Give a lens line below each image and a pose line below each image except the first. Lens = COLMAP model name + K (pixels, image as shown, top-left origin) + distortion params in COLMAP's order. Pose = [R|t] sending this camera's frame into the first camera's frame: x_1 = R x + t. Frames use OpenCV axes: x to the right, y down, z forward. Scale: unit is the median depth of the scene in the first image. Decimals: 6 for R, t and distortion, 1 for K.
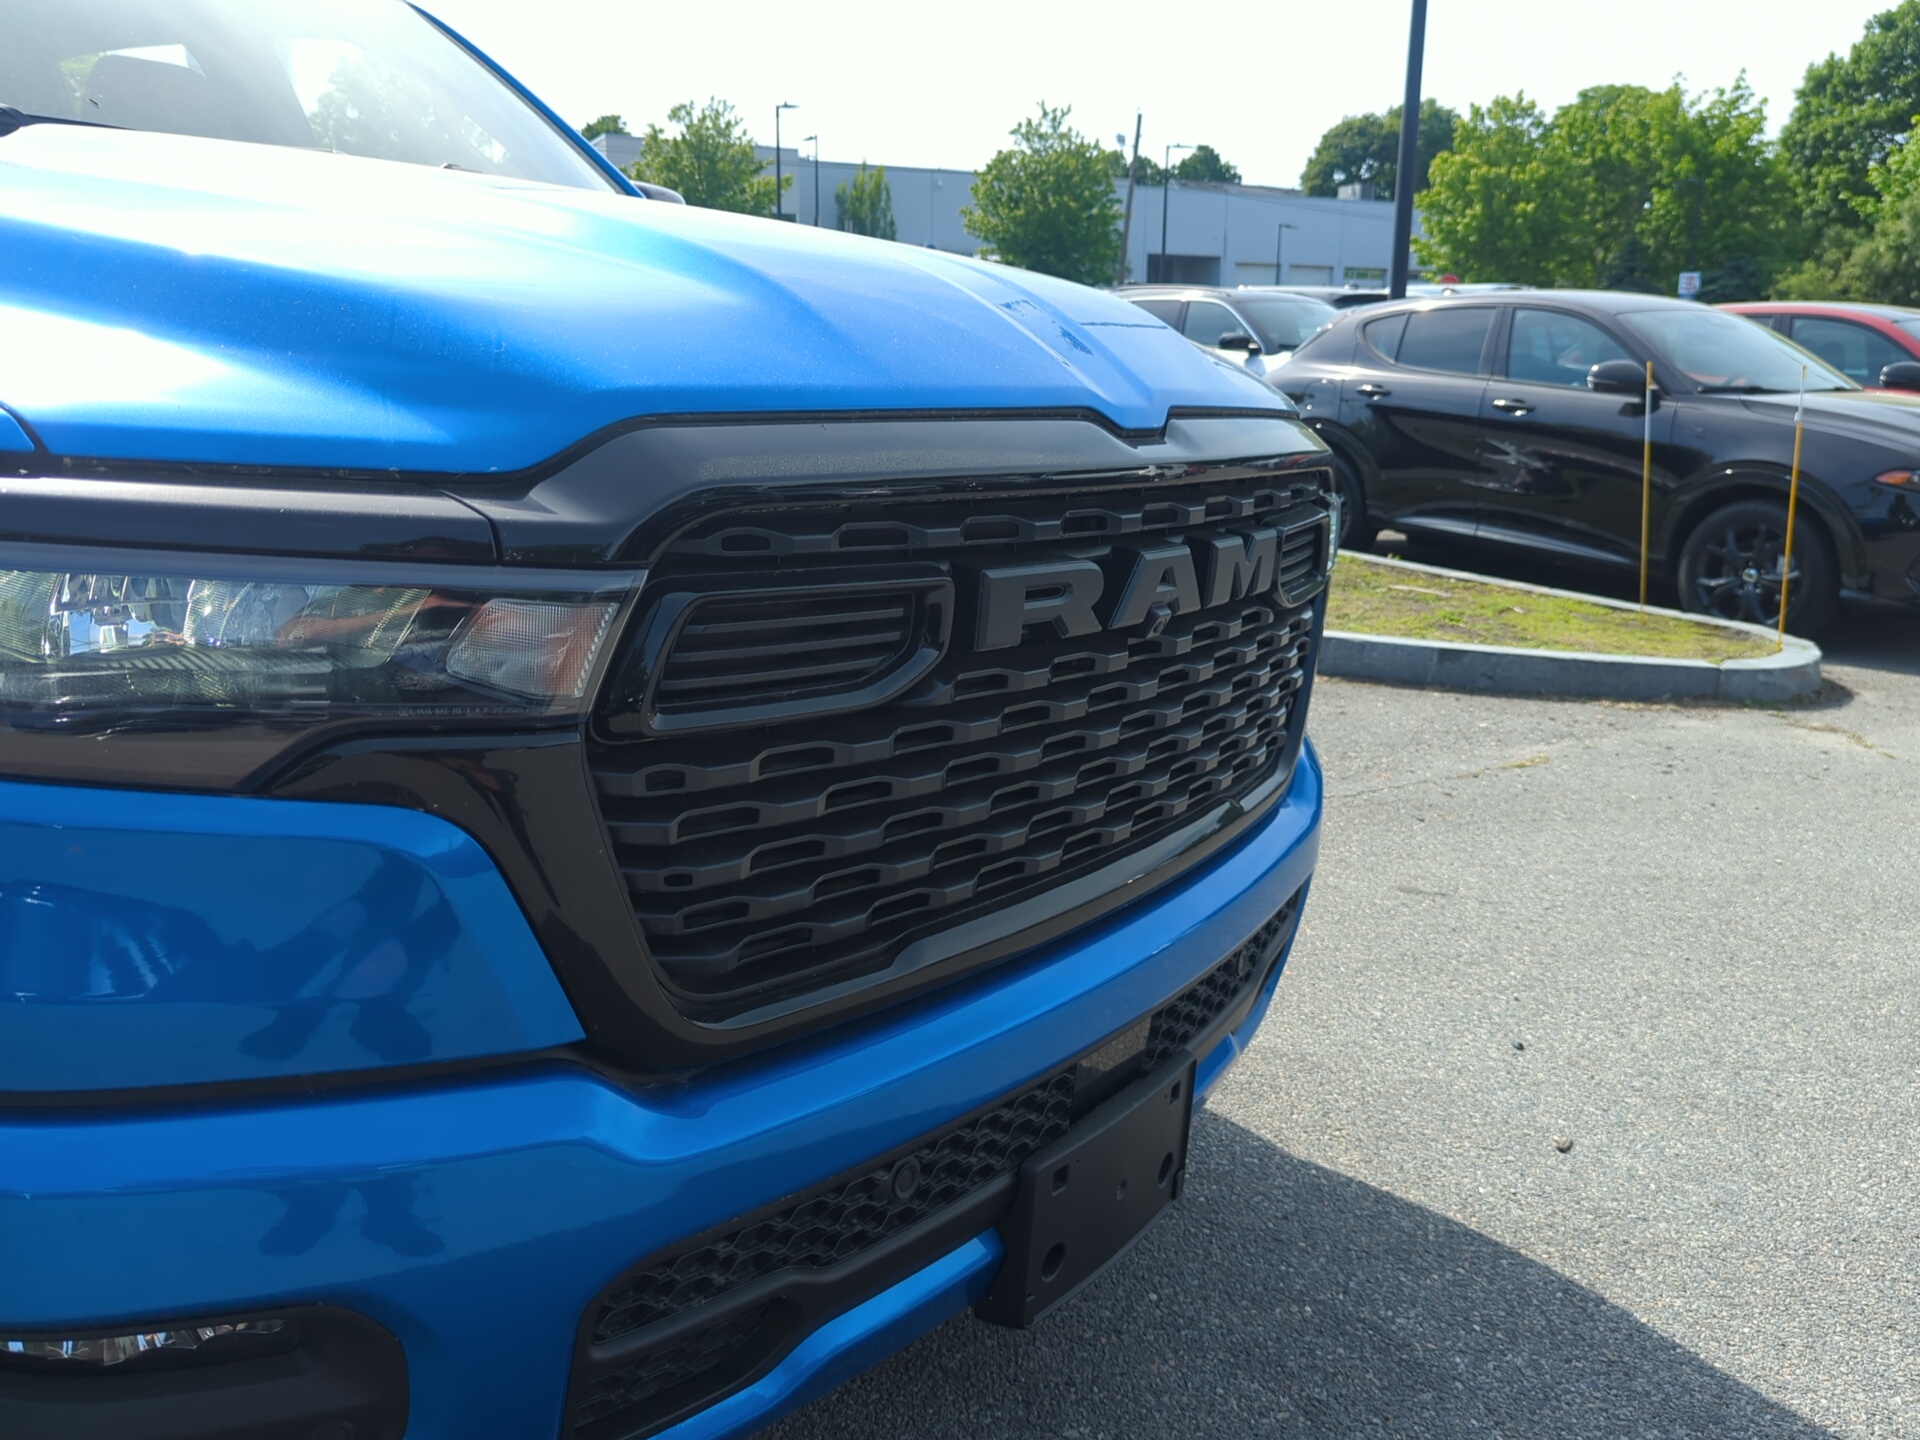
lens RADIAL K [[1569.3, 0, 974.4], [0, 1569.3, 691.3], [0, 0, 1]] dist [0.058821, -0.057618]
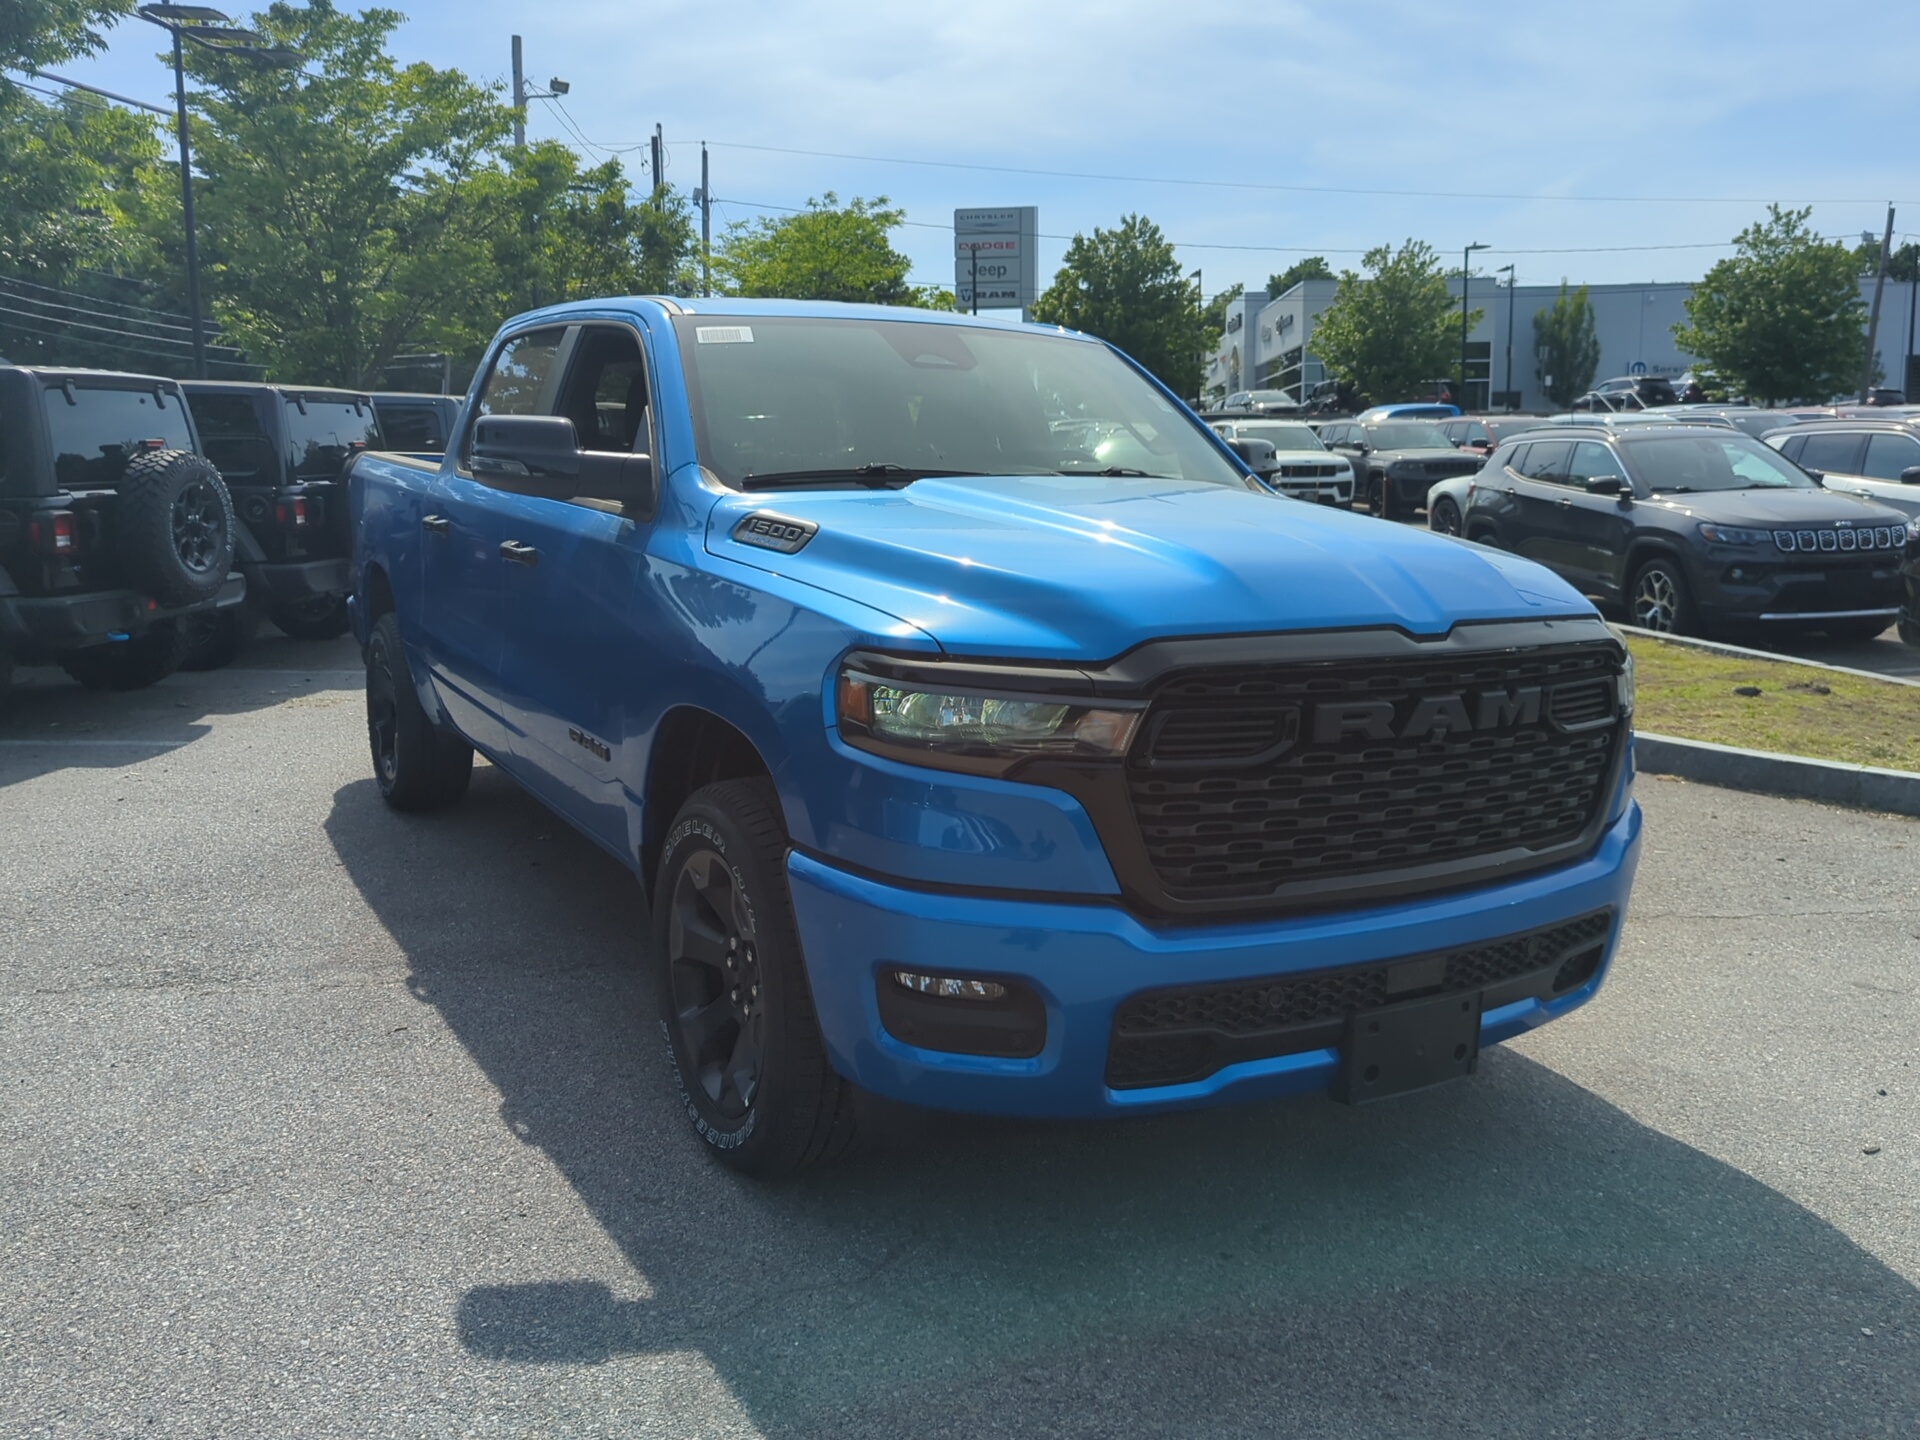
lens RADIAL K [[1569.3, 0, 980.5], [0, 1569.3, 678.8], [0, 0, 1]] dist [0.058821, -0.057618]
pose [[0.911429, 0.025873, -0.410644, 0.351974], [-0.060541, 0.995591, -0.071643, 0.051852], [0.406980, 0.090158, 0.908977, -0.852569]]
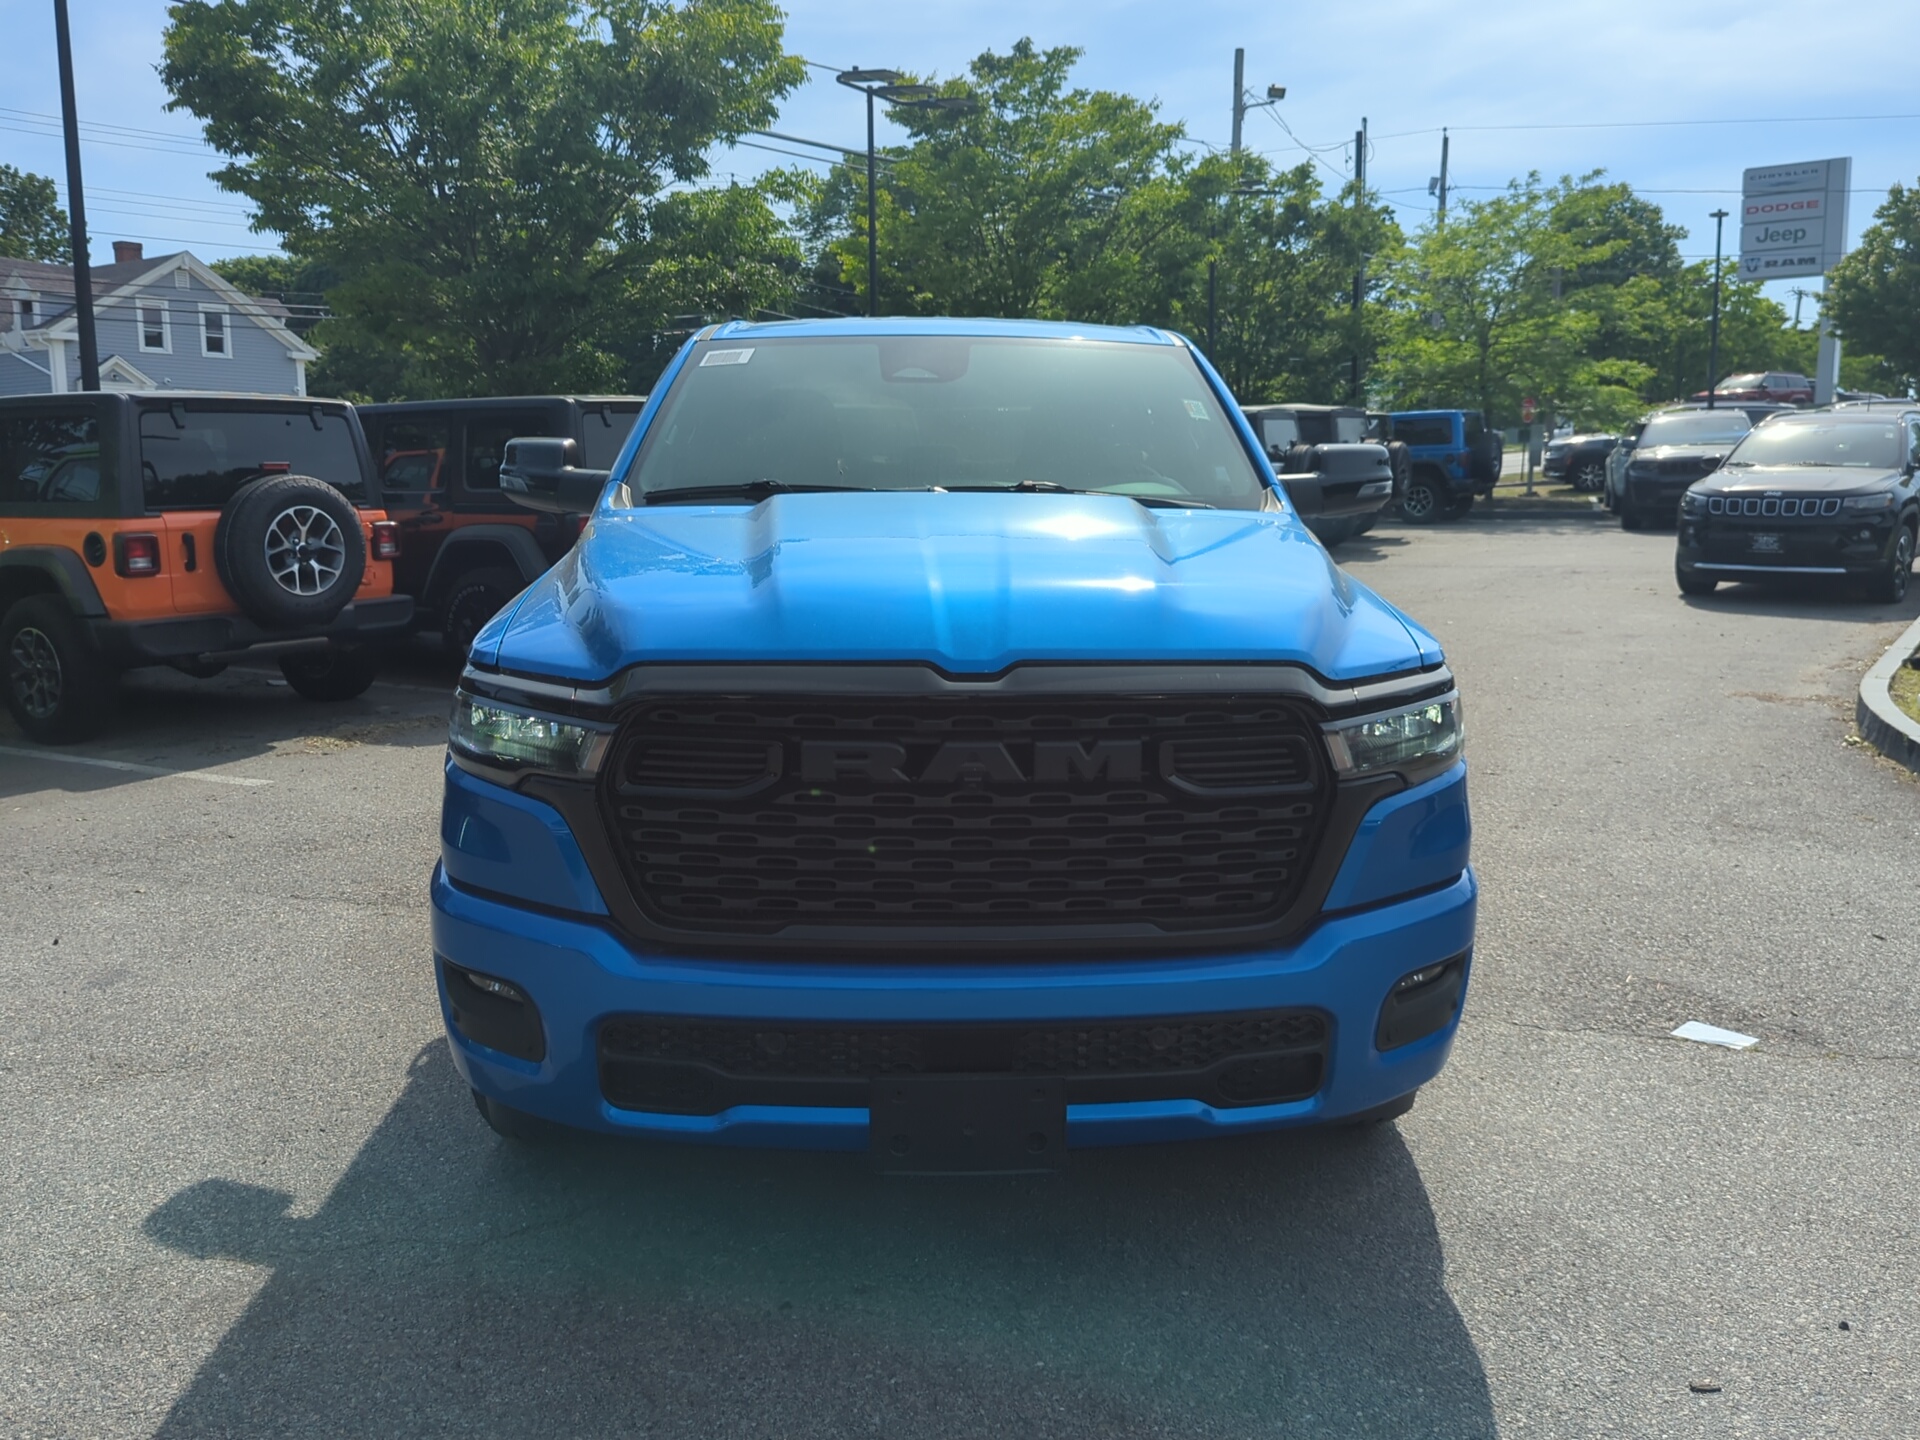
lens RADIAL K [[1569.3, 0, 978.9], [0, 1569.3, 666.2], [0, 0, 1]] dist [0.058821, -0.057618]
pose [[0.612239, 0.065017, -0.787995, 1.311604], [-0.140171, 0.989752, -0.027243, -0.112959], [0.778148, 0.127134, 0.615079, -0.058652]]
